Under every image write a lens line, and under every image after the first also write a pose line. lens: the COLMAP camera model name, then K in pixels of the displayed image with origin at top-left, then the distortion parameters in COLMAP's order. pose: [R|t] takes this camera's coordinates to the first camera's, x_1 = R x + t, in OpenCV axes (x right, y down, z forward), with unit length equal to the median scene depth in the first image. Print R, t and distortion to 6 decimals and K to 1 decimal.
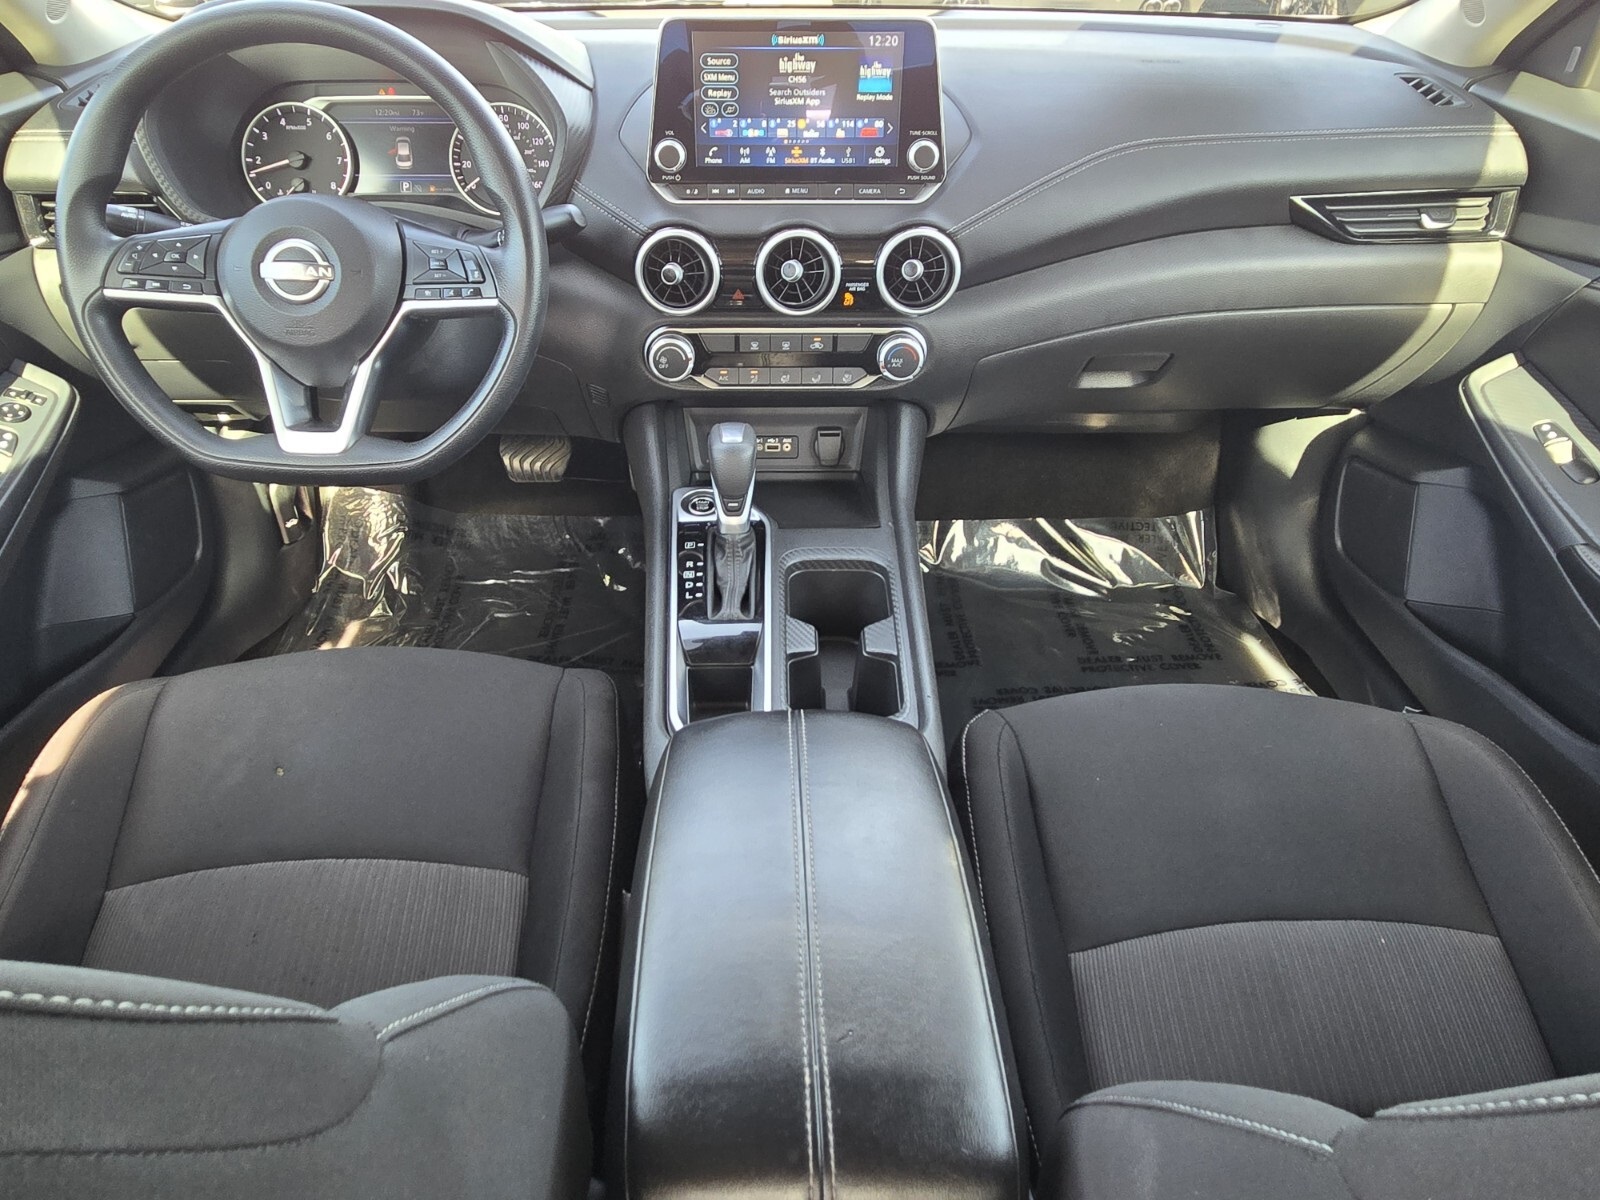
lens RADIAL K [[1078.0, 0, 786.6], [0, 1078.0, 592.3], [0, 0, 1]] dist [0.002288, -0.000444]
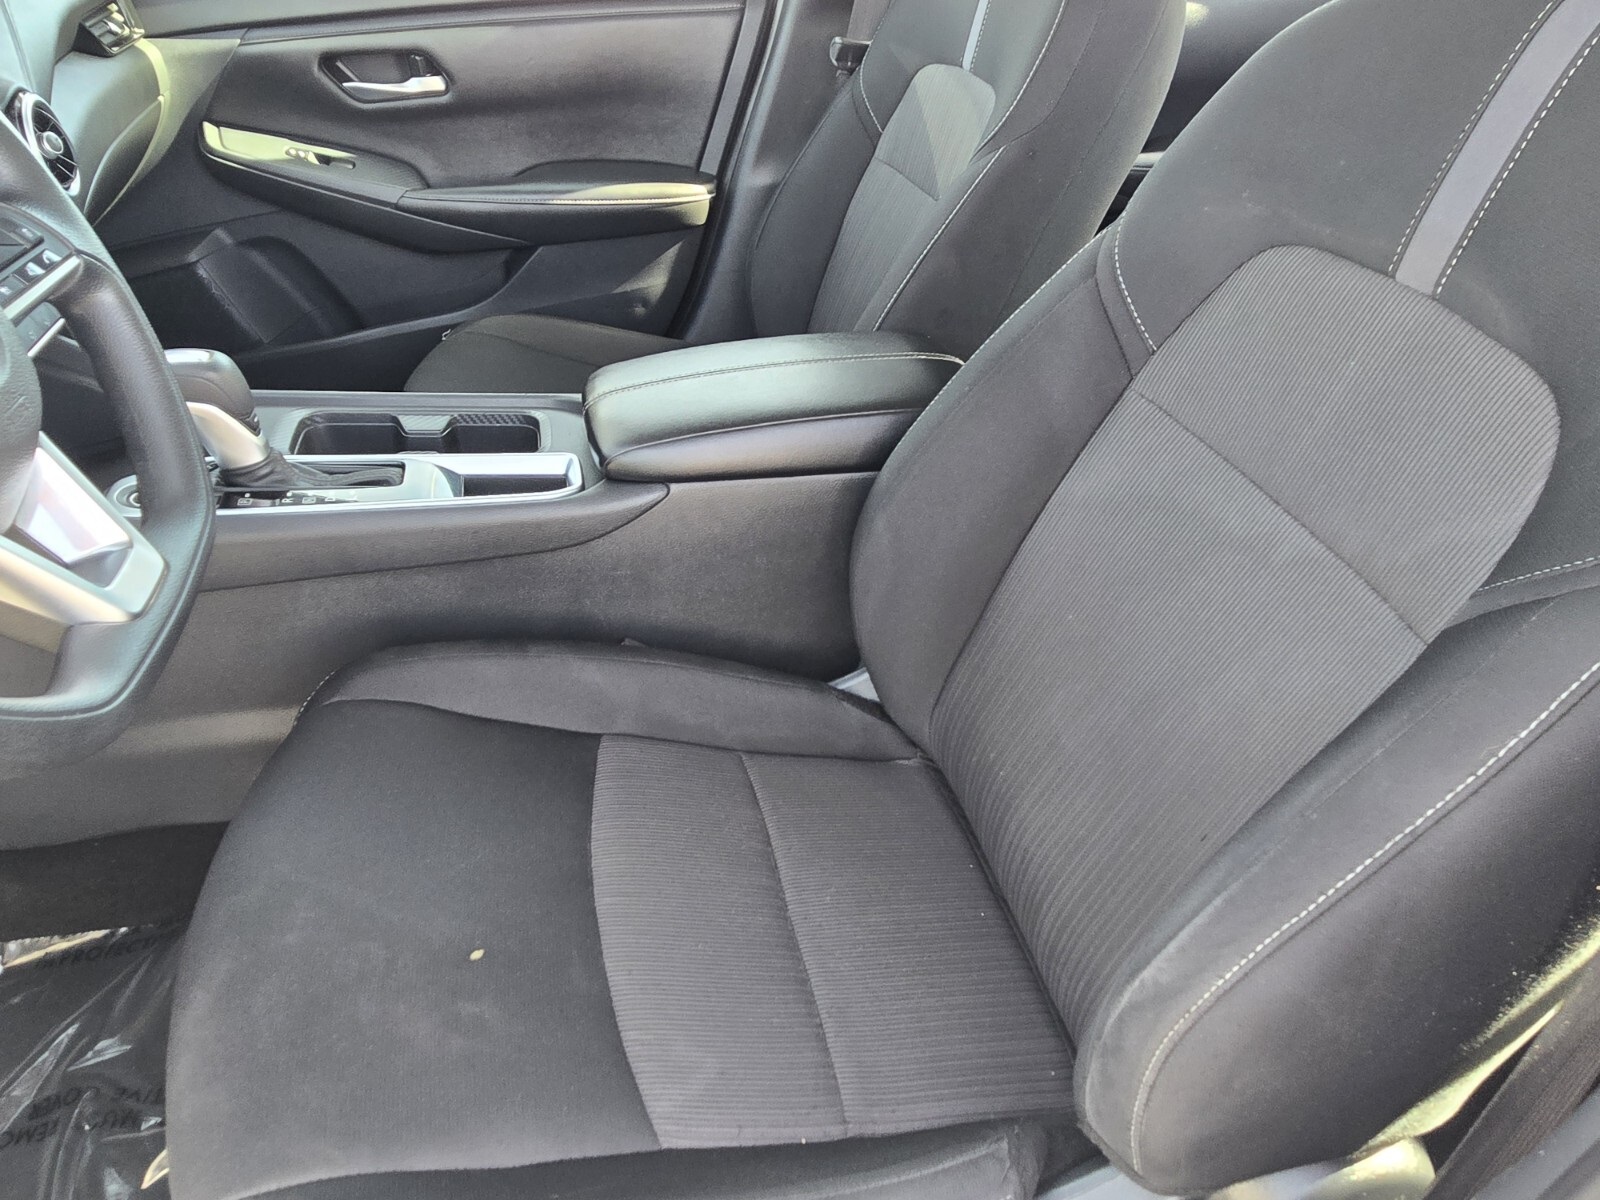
lens RADIAL K [[1070.7, 0, 776.0], [0, 1070.7, 591.9], [0, 0, 1]] dist [0.004496, -0.001368]
pose [[-0.180288, -0.561229, 0.807786, -0.821915], [0.521012, 0.642081, 0.562385, -0.237314], [-0.834291, 0.522258, 0.176648, 0.528069]]
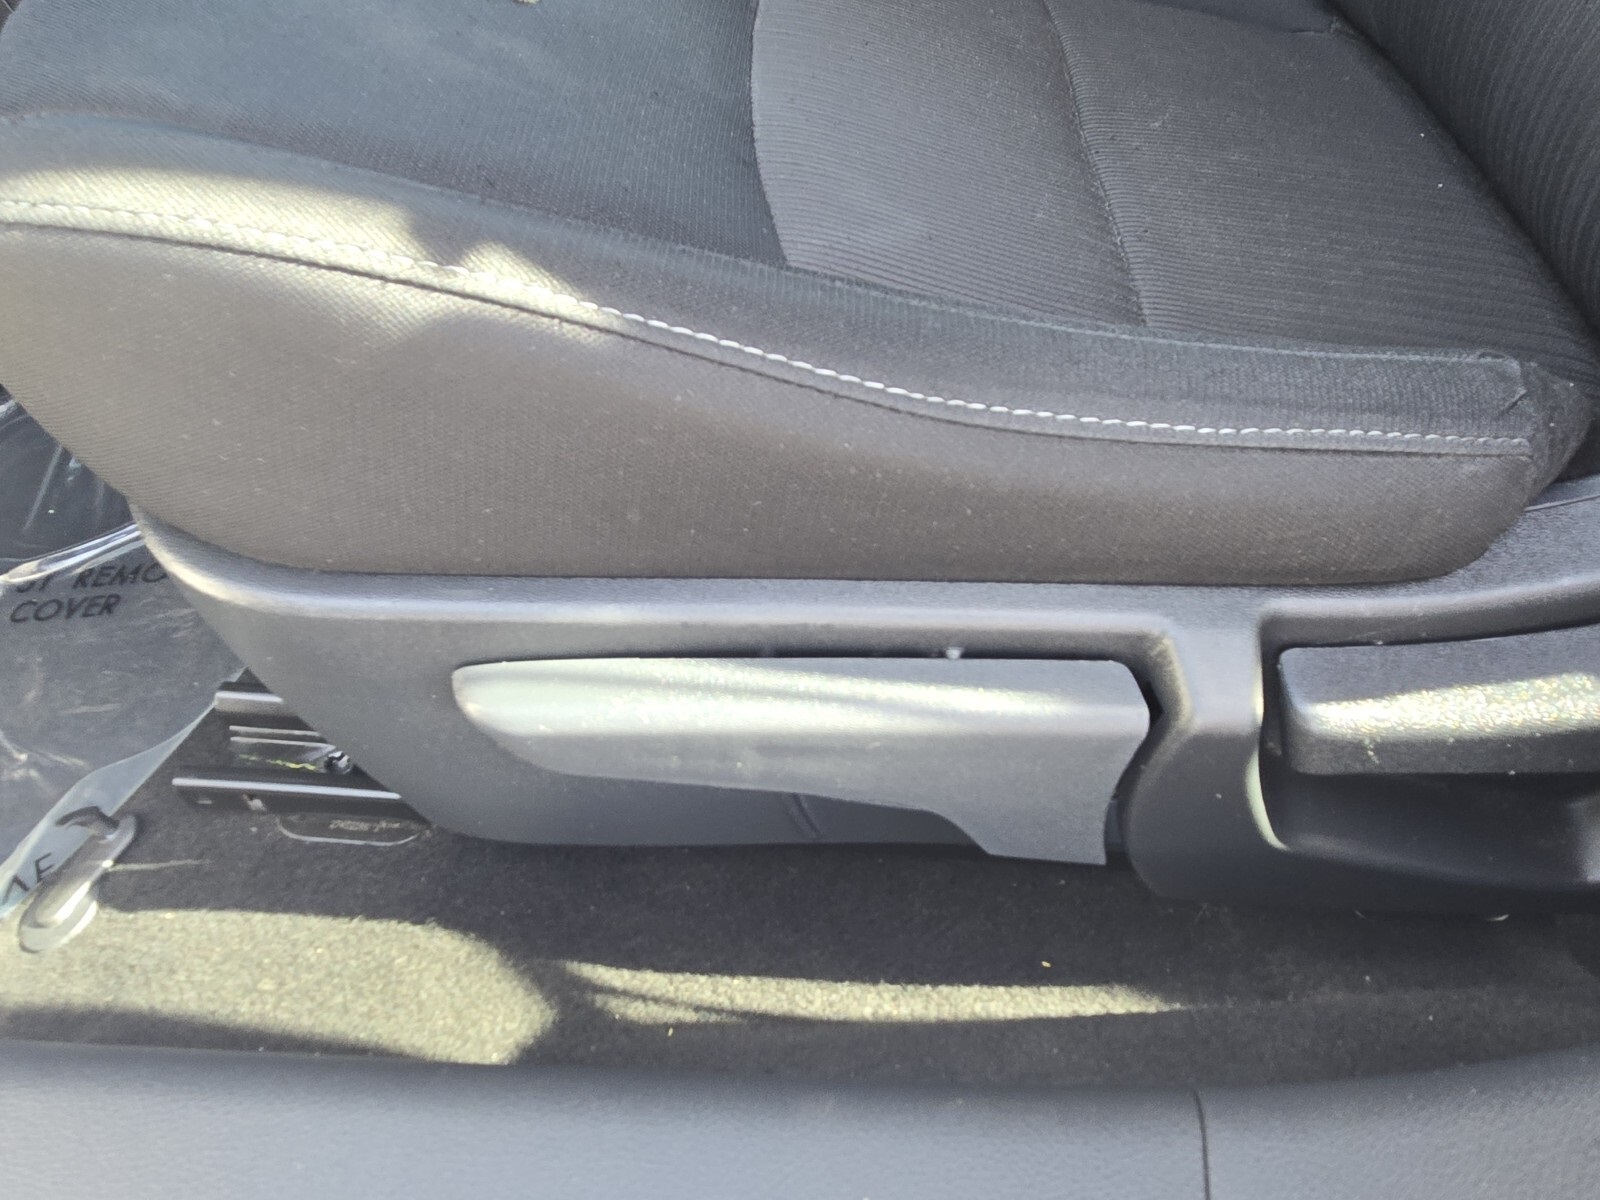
lens RADIAL K [[1070.7, 0, 776.0], [0, 1070.7, 591.9], [0, 0, 1]] dist [0.004496, -0.001368]
pose [[0.086336, -0.744355, 0.662179, -0.780440], [0.589663, 0.573917, 0.568258, 0.110977], [-0.803022, 0.341401, 0.488469, 0.716812]]
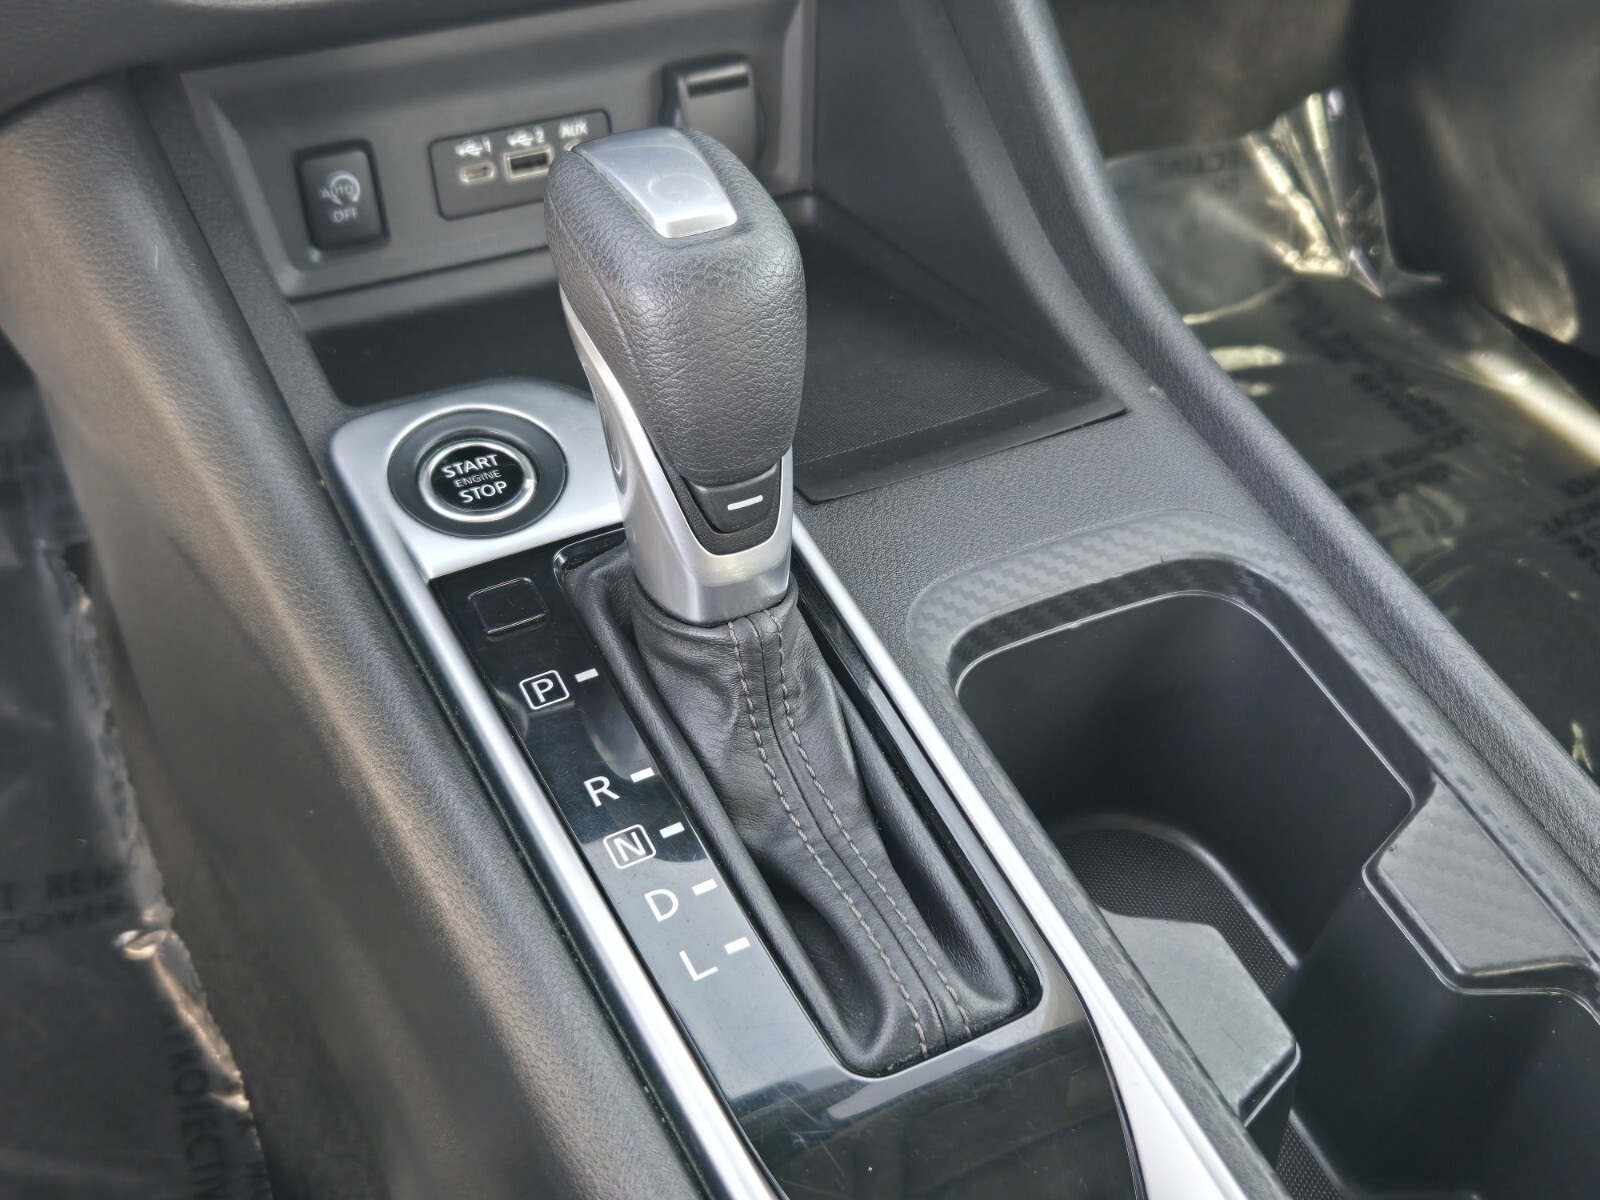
lens RADIAL K [[1885.2, 0, 800.0], [0, 1885.2, 600.0], [0, 0, 1]] dist [0.049304, 0.004933]
pose [[0.907120, -0.256640, 0.333570, -0.163546], [0.192248, 0.957720, 0.214041, -0.133003], [-0.374398, -0.130033, 0.918106, 0.571749]]
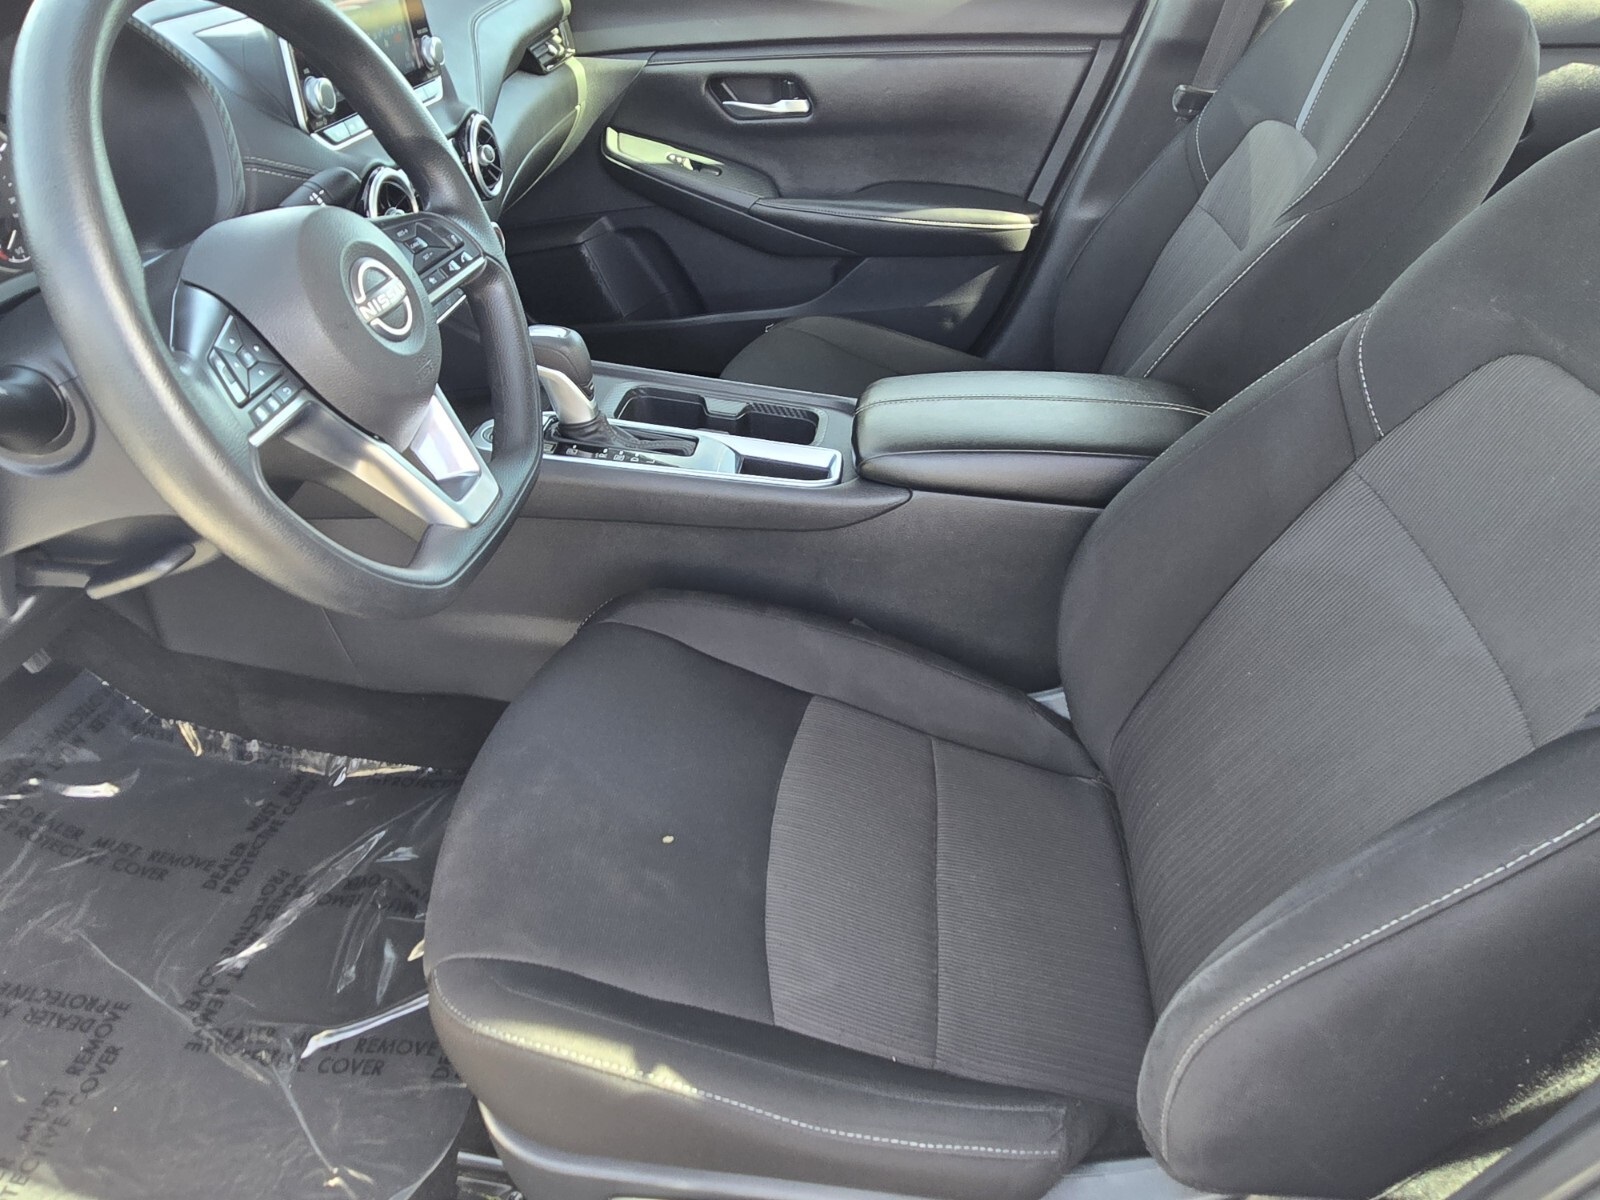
lens RADIAL K [[1078.0, 0, 786.6], [0, 1078.0, 592.3], [0, 0, 1]] dist [0.002288, -0.000444]
pose [[0.144185, -0.566102, 0.811627, -0.924060], [0.526707, 0.738264, 0.421363, -0.257530], [-0.837729, 0.366735, 0.404617, 0.441453]]
